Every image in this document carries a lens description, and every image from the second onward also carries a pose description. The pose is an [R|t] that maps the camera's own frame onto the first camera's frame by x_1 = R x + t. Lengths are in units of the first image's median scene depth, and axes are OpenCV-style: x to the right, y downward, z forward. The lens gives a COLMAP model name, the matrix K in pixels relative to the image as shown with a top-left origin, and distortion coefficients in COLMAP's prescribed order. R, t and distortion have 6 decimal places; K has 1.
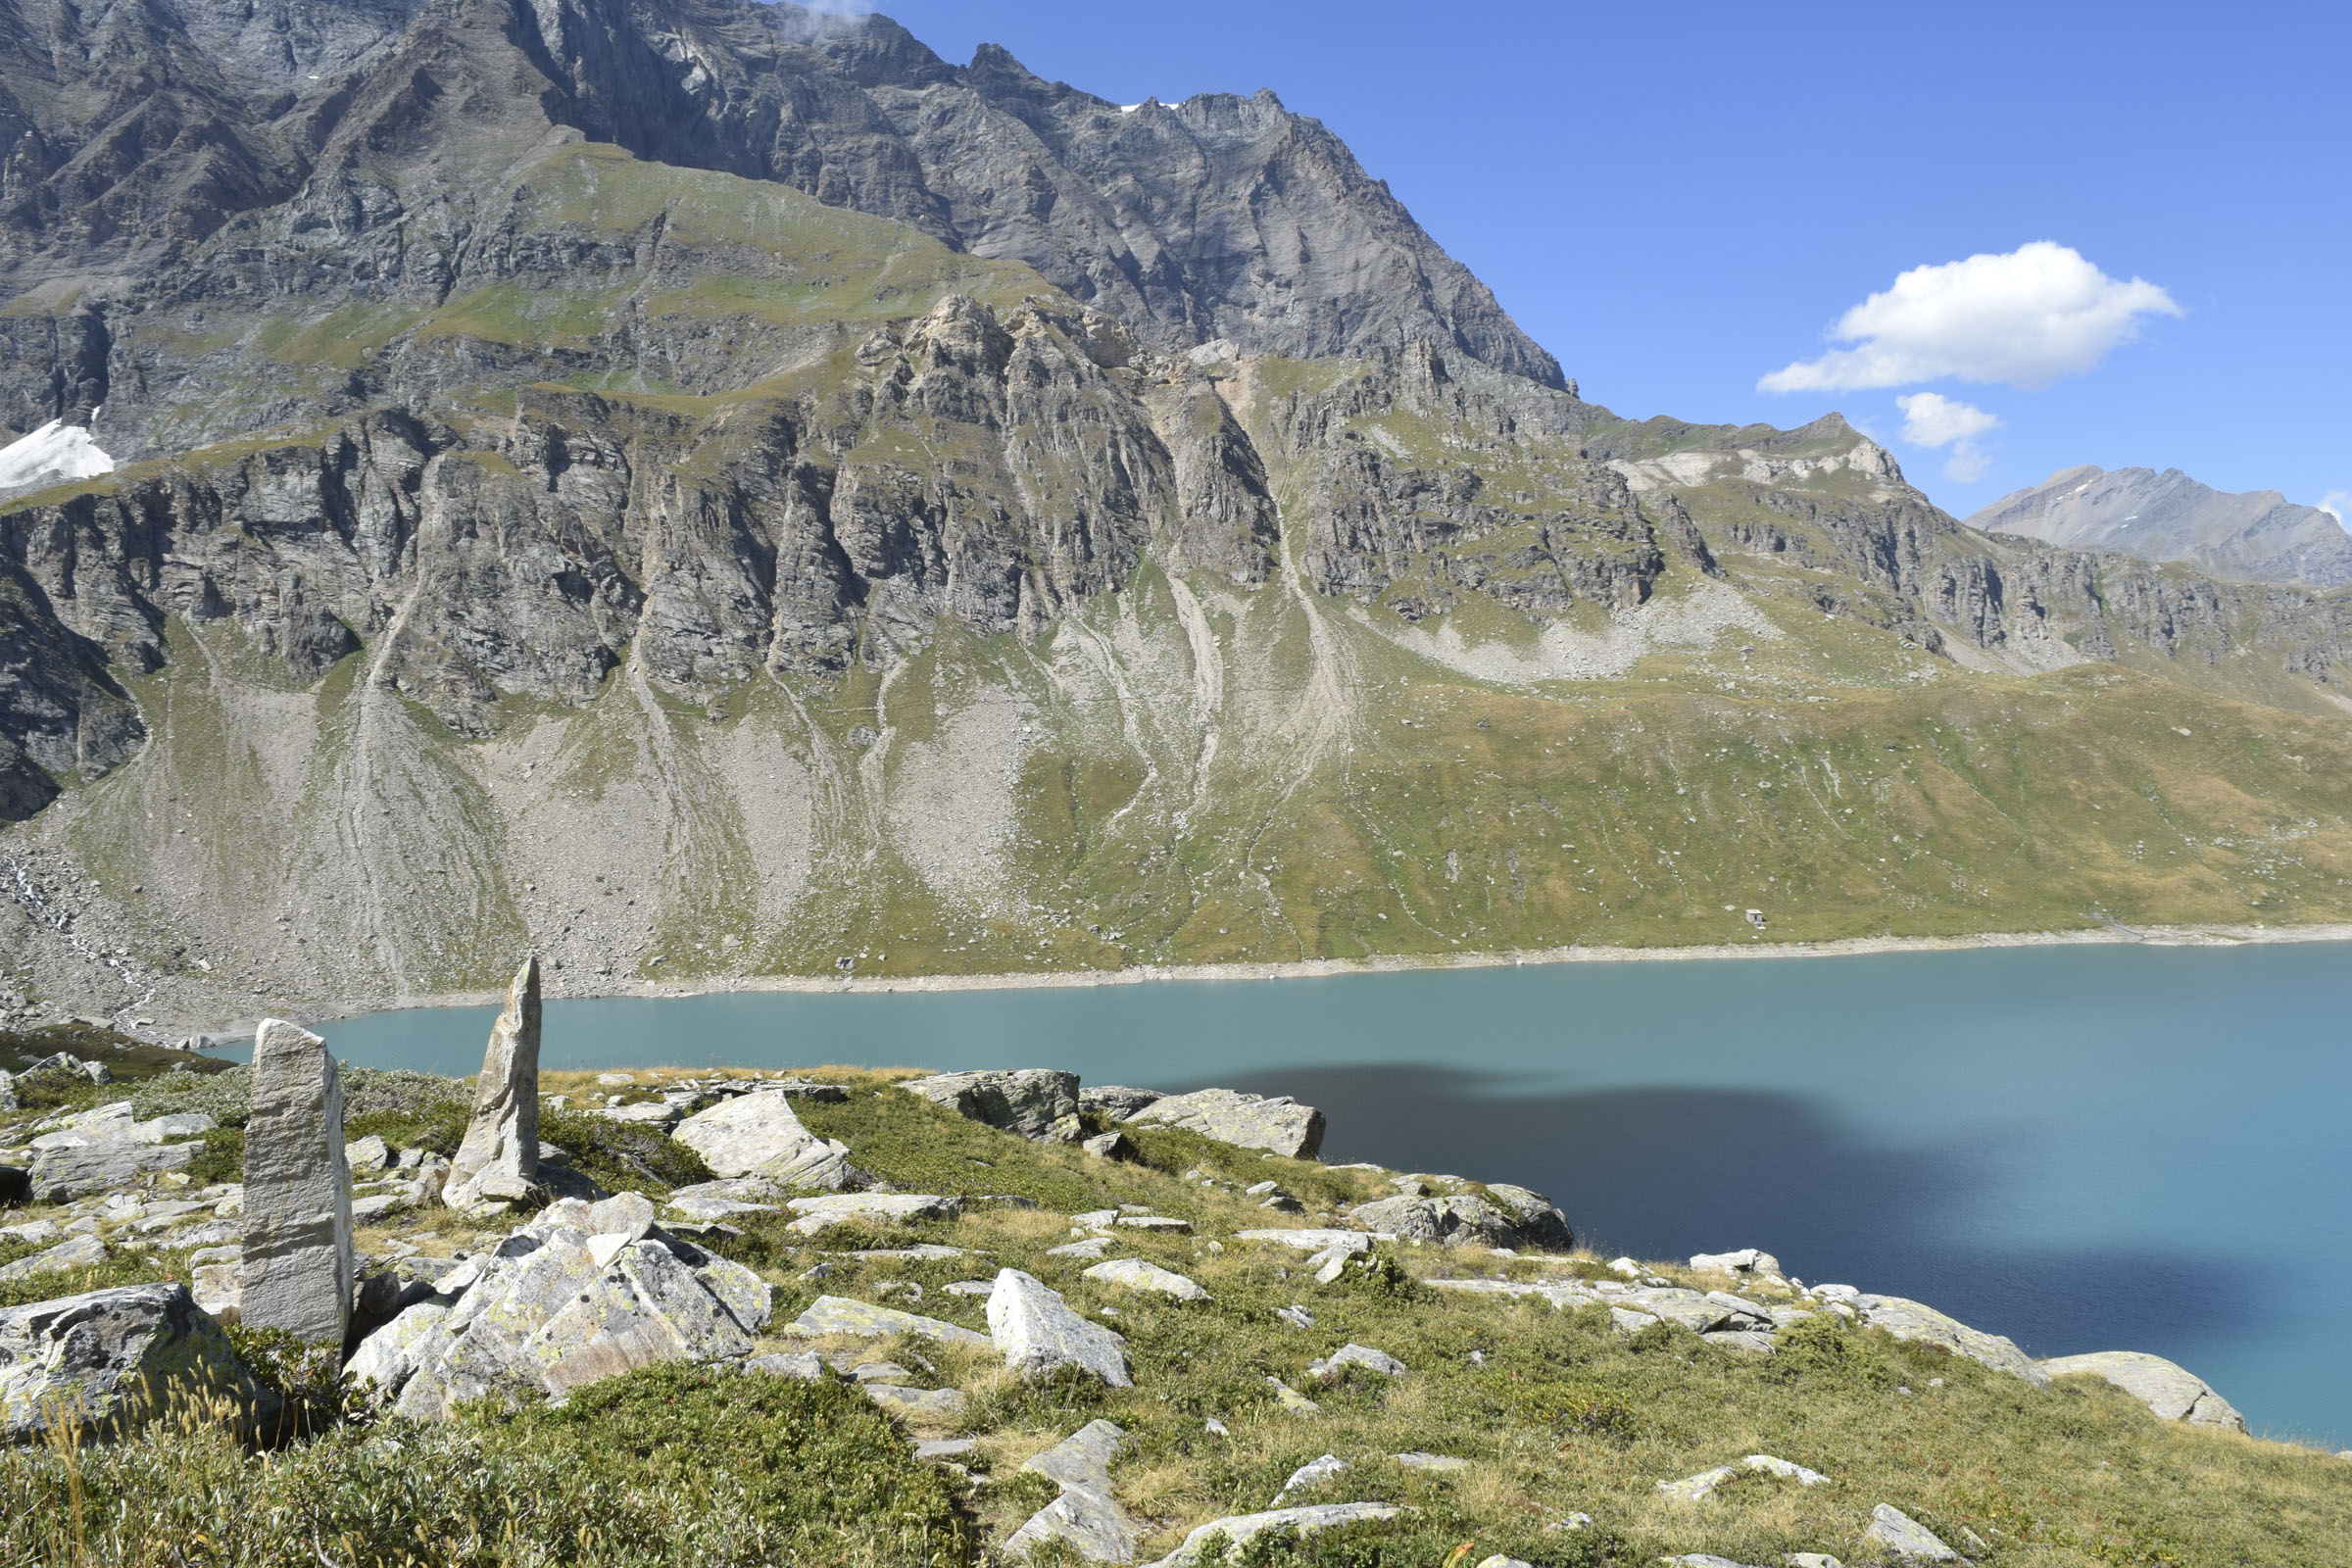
lens RADIAL K [[1840.6, 0, 1173.7], [0, 1840.6, 778.6], [0, 0, 1]] dist [-0.090587, 0.017938]
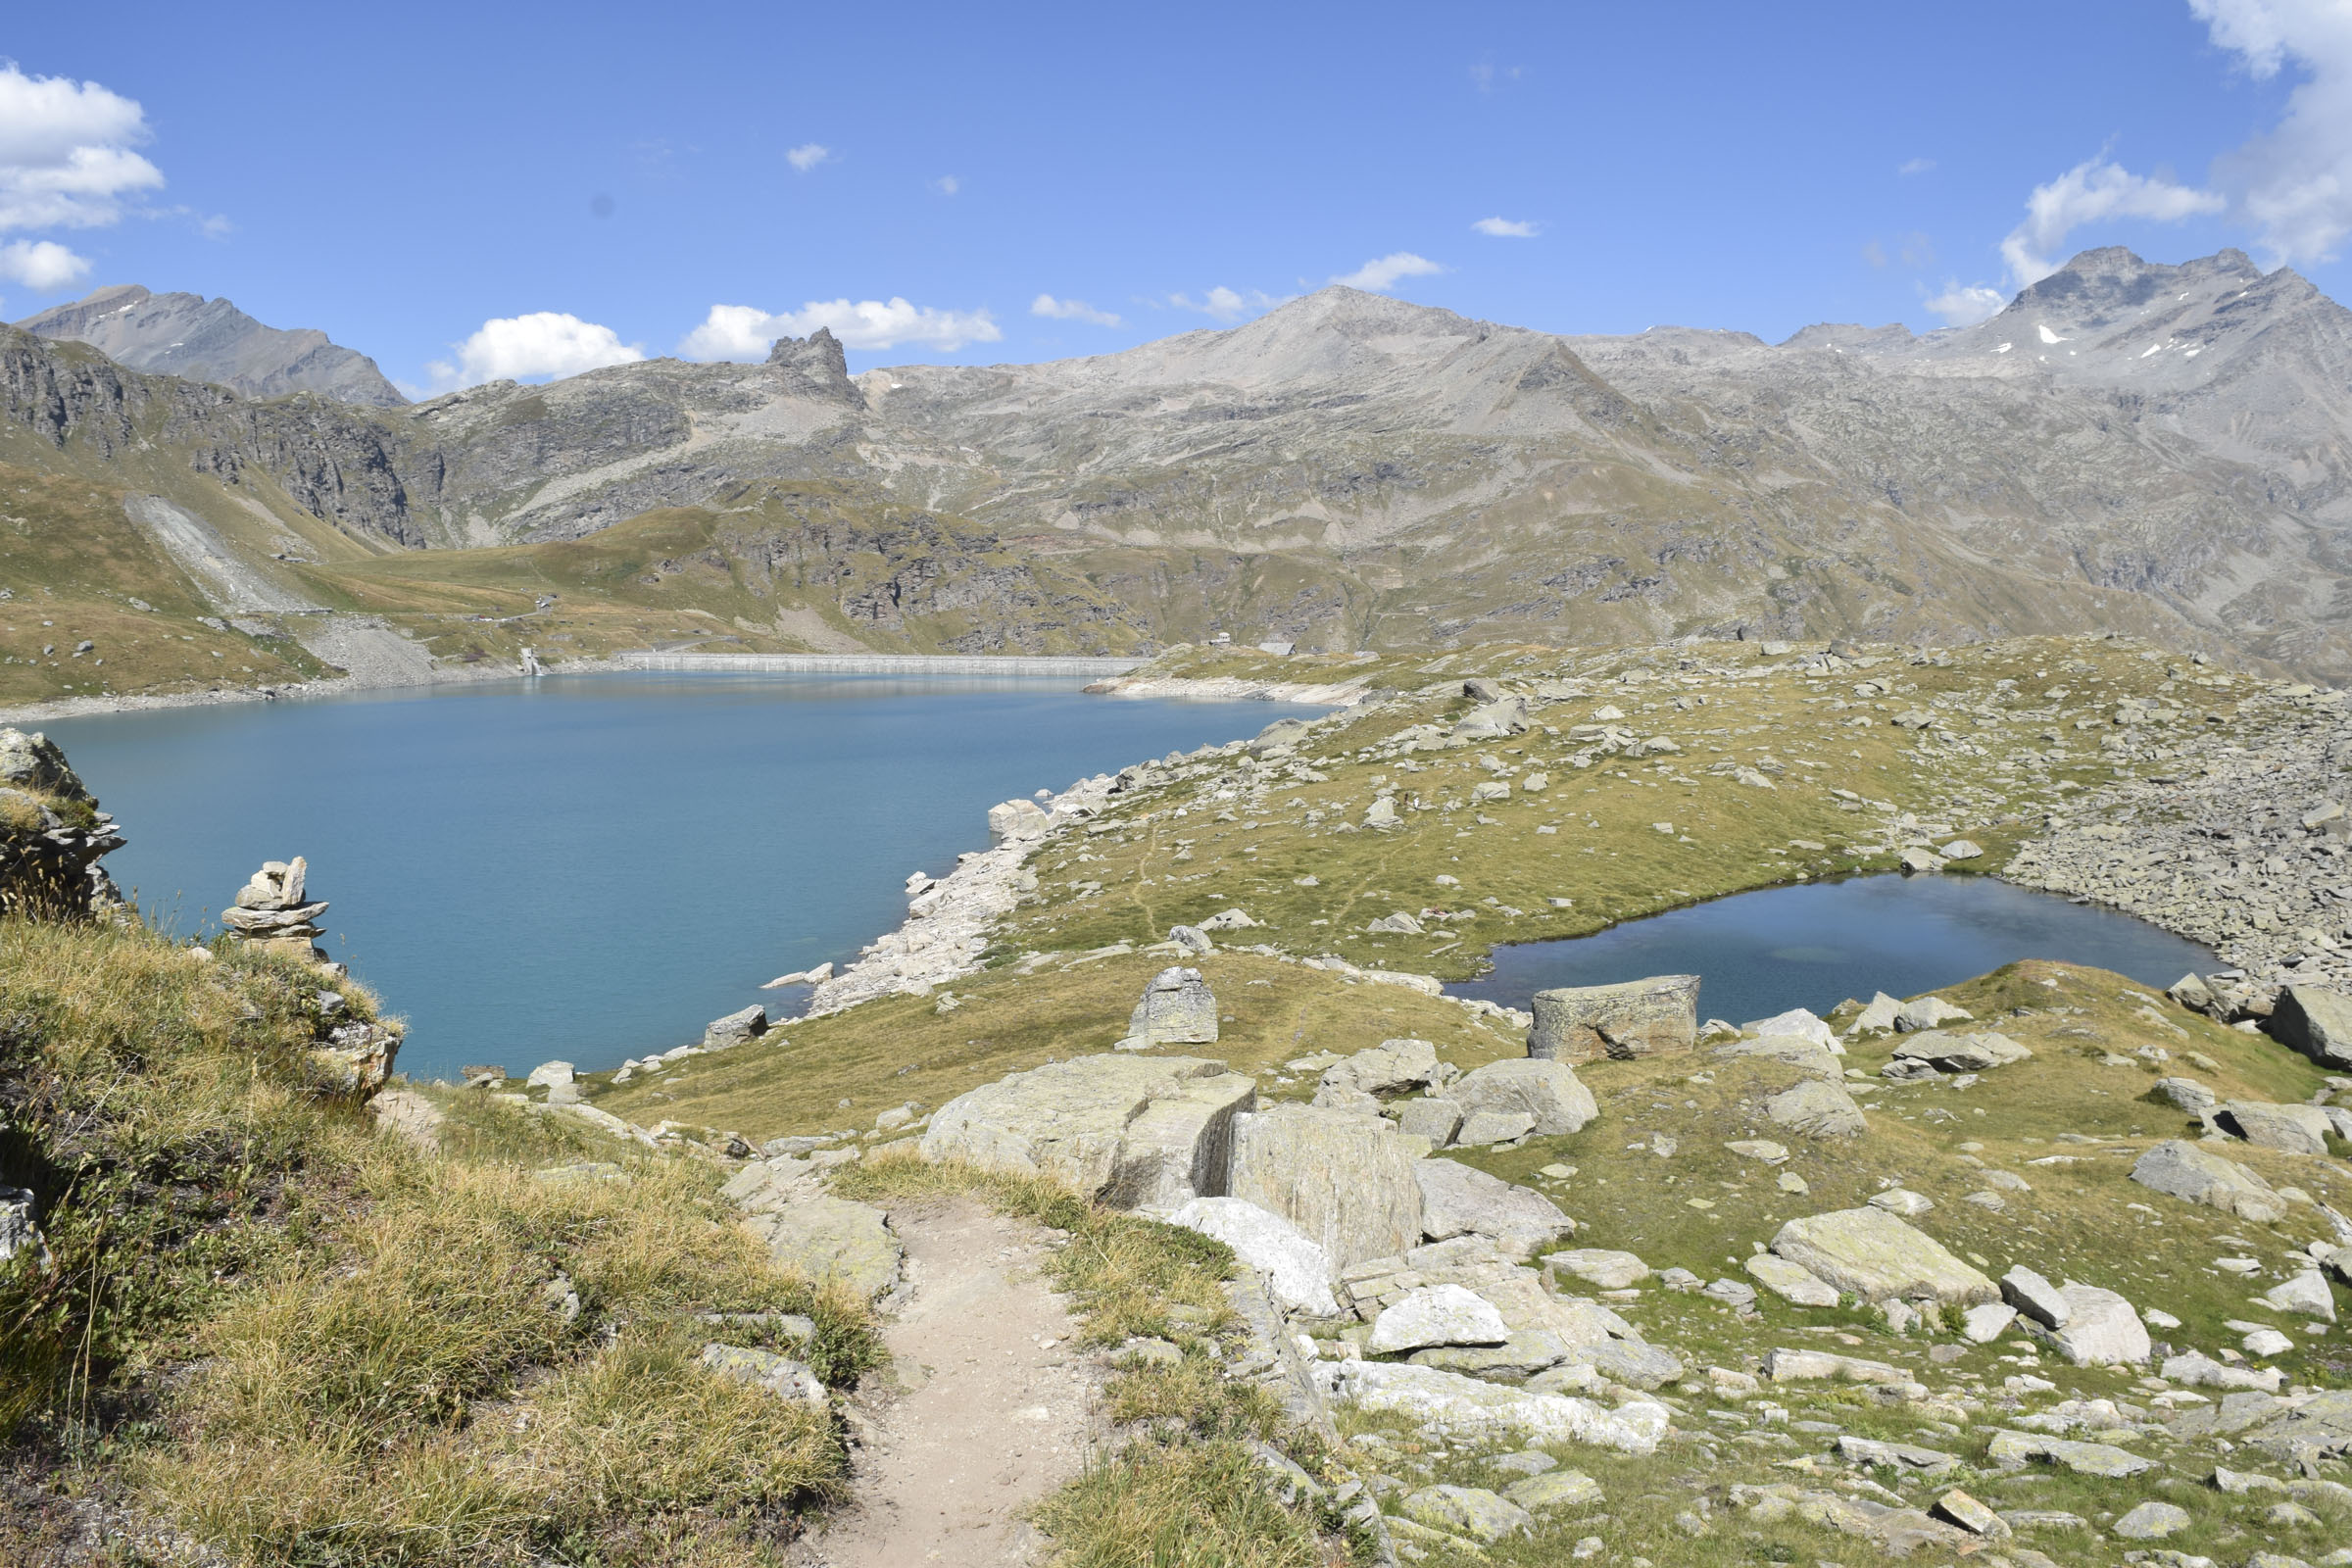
lens RADIAL K [[1840.6, 0, 1174.0], [0, 1840.6, 789.8], [0, 0, 1]] dist [-0.090587, 0.017938]
pose [[0.567098, -0.070789, 0.820603, 0.142696], [-0.002451, 0.996150, 0.087627, 0.021541], [-0.823647, -0.051704, 0.564741, 0.055603]]
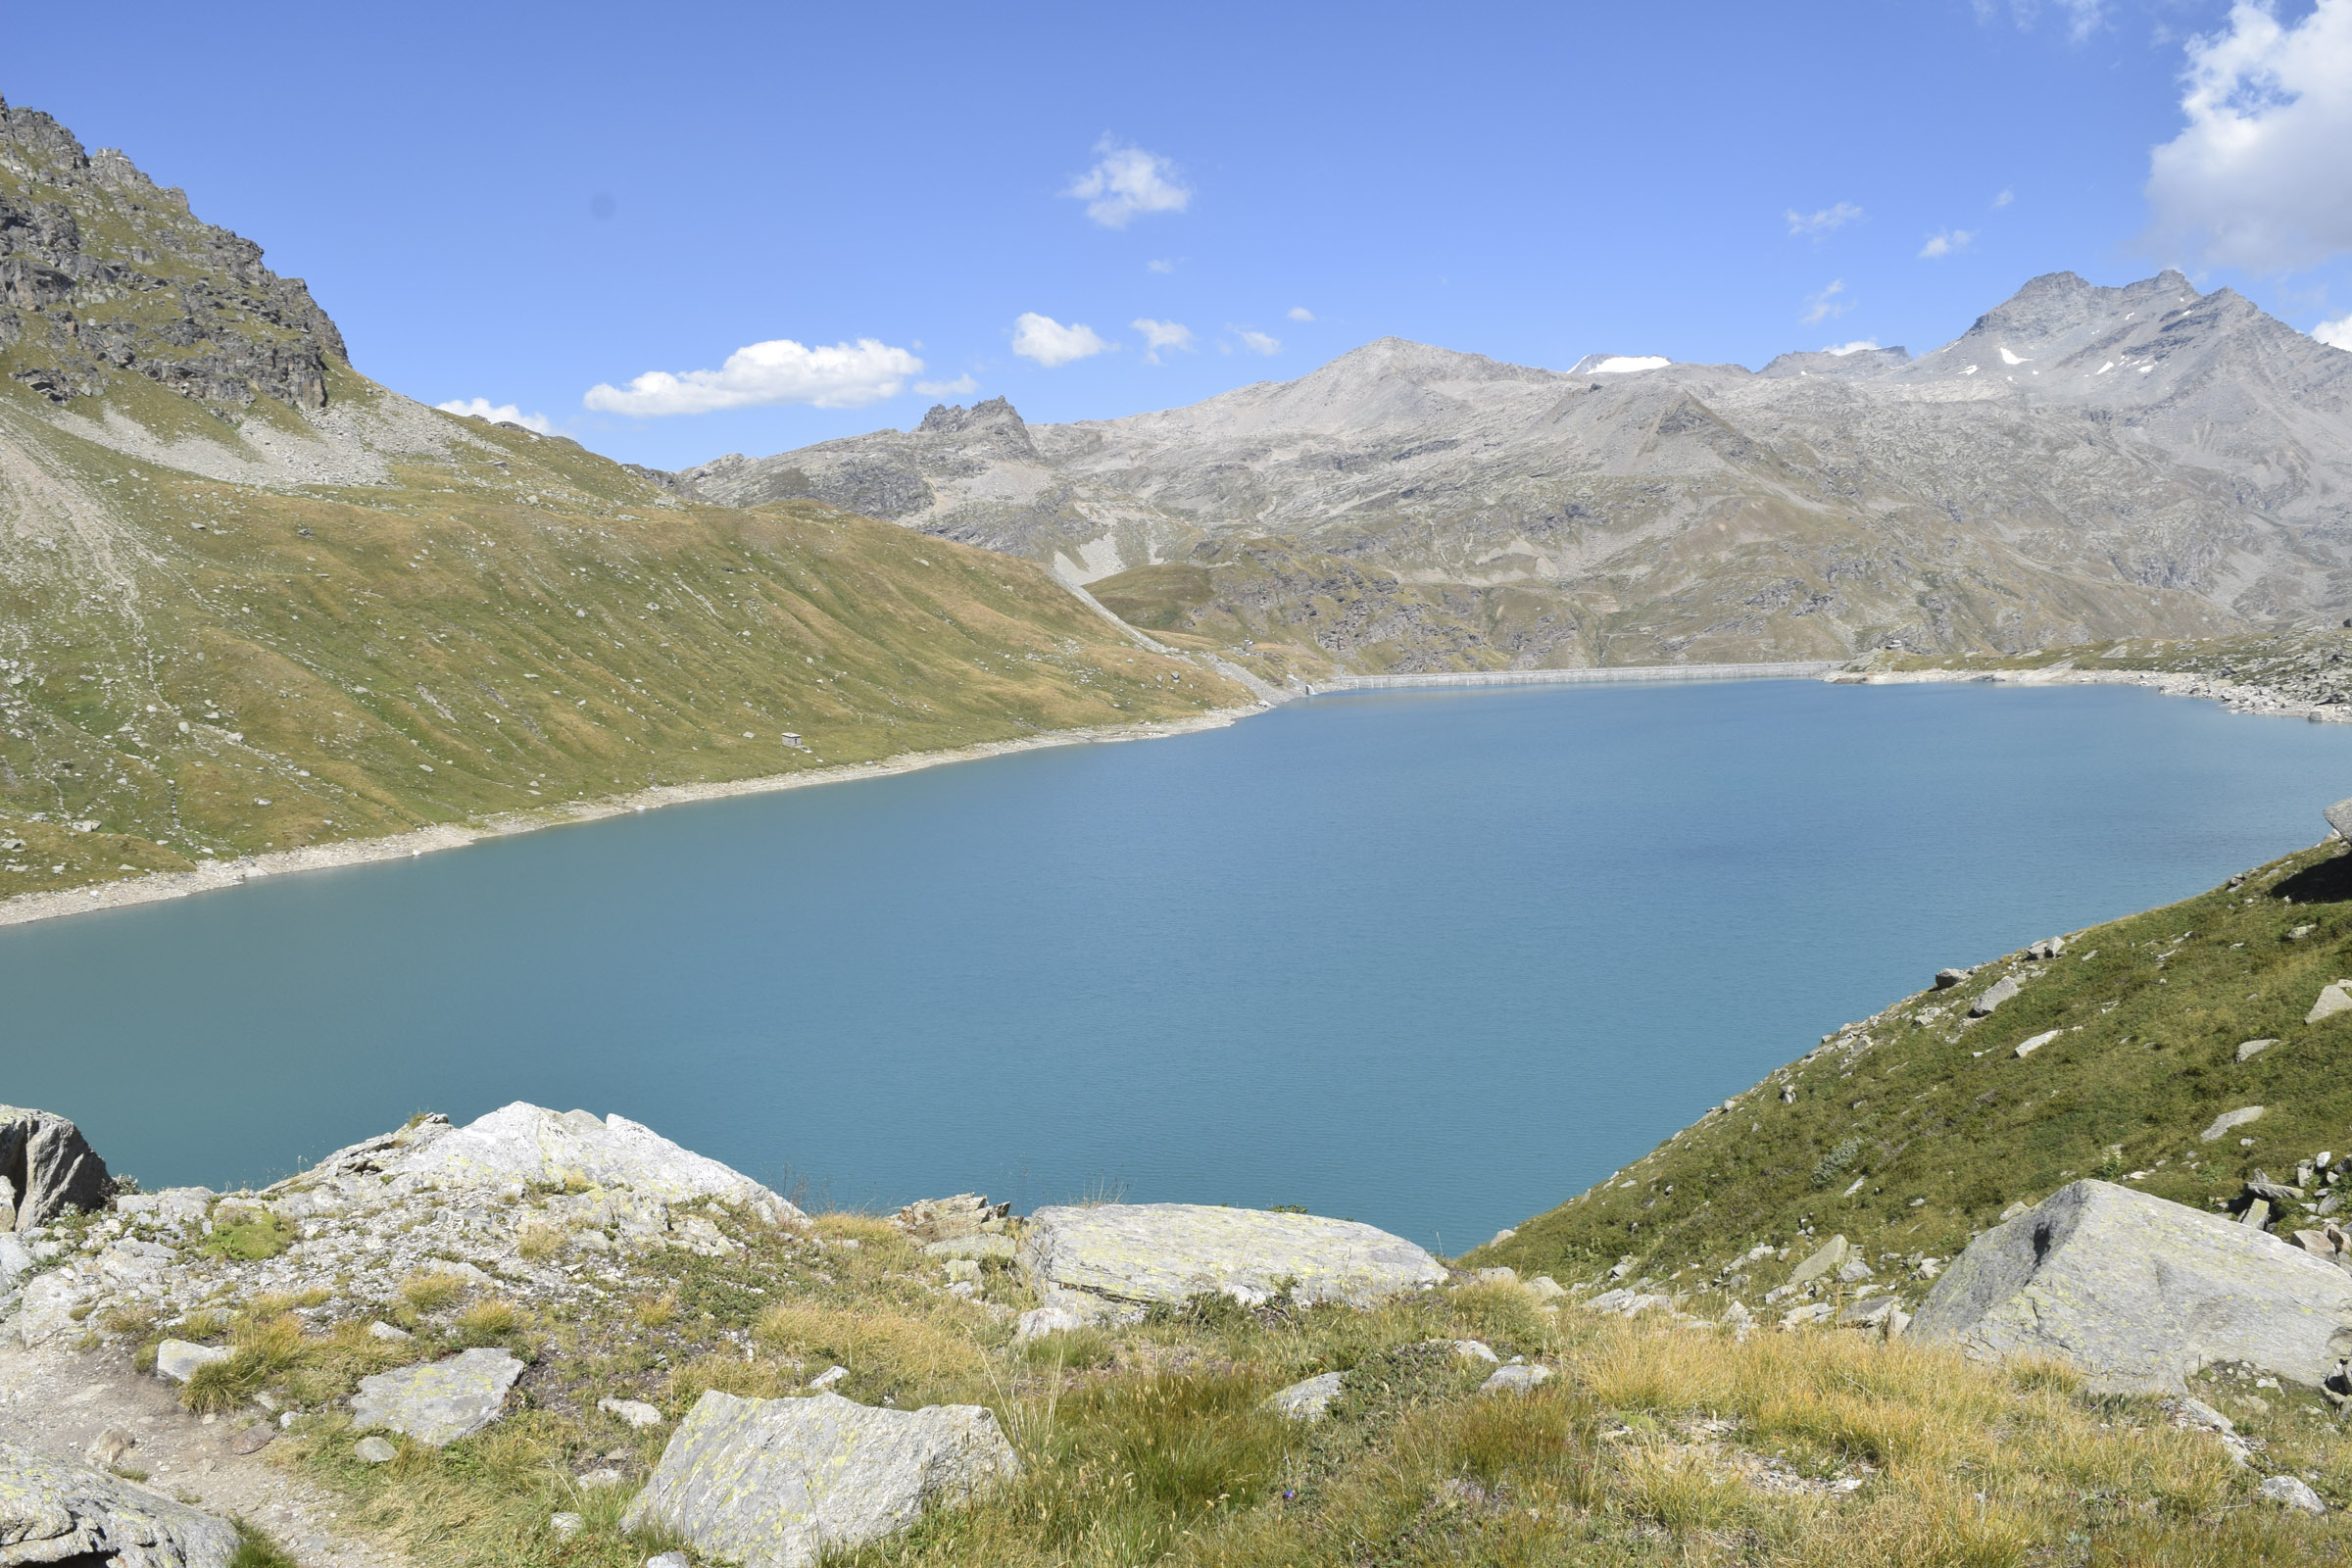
lens RADIAL K [[1840.6, 0, 1182.7], [0, 1840.6, 784.5], [0, 0, 1]] dist [-0.090587, 0.017938]
pose [[0.521170, -0.076569, 0.850011, -0.152298], [0.039492, 0.997064, 0.065601, 0.021531], [-0.852539, -0.000621, 0.522664, 0.178091]]
